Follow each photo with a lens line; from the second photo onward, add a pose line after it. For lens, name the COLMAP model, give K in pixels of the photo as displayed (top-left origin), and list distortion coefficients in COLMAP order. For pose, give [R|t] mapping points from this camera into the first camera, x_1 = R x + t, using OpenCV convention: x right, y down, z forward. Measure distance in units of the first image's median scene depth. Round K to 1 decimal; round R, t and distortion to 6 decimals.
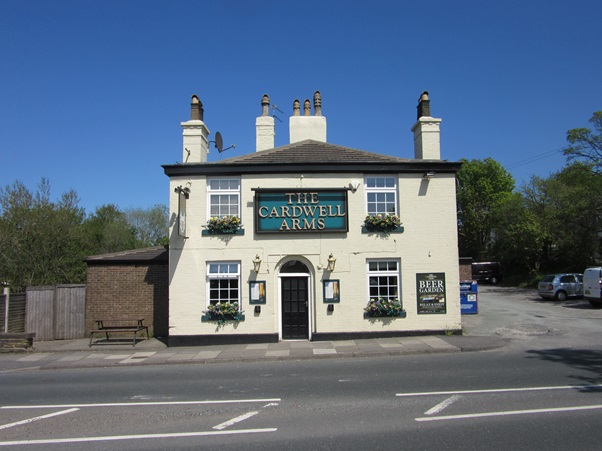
lens RADIAL K [[490.6, 0, 301.0], [0, 490.6, 225.5], [0, 0, 1]] dist [-0.058668, 0.001757]
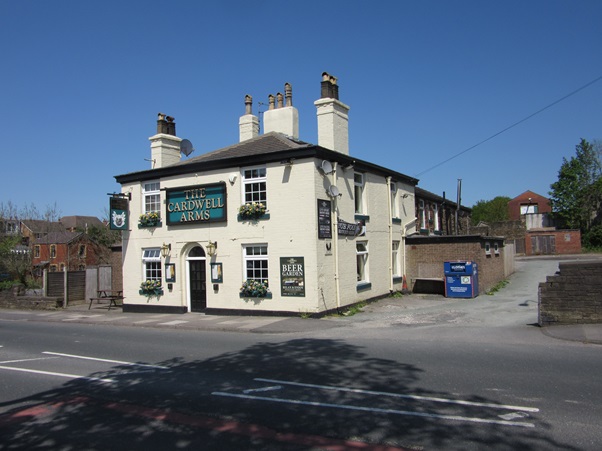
lens RADIAL K [[490.6, 0, 301.0], [0, 490.6, 225.5], [0, 0, 1]] dist [-0.058668, 0.001757]
pose [[0.850852, -0.034452, -0.524274, 0.830670], [0.065129, 0.997068, 0.040178, -0.010297], [0.521352, -0.068331, 0.850601, 0.129577]]
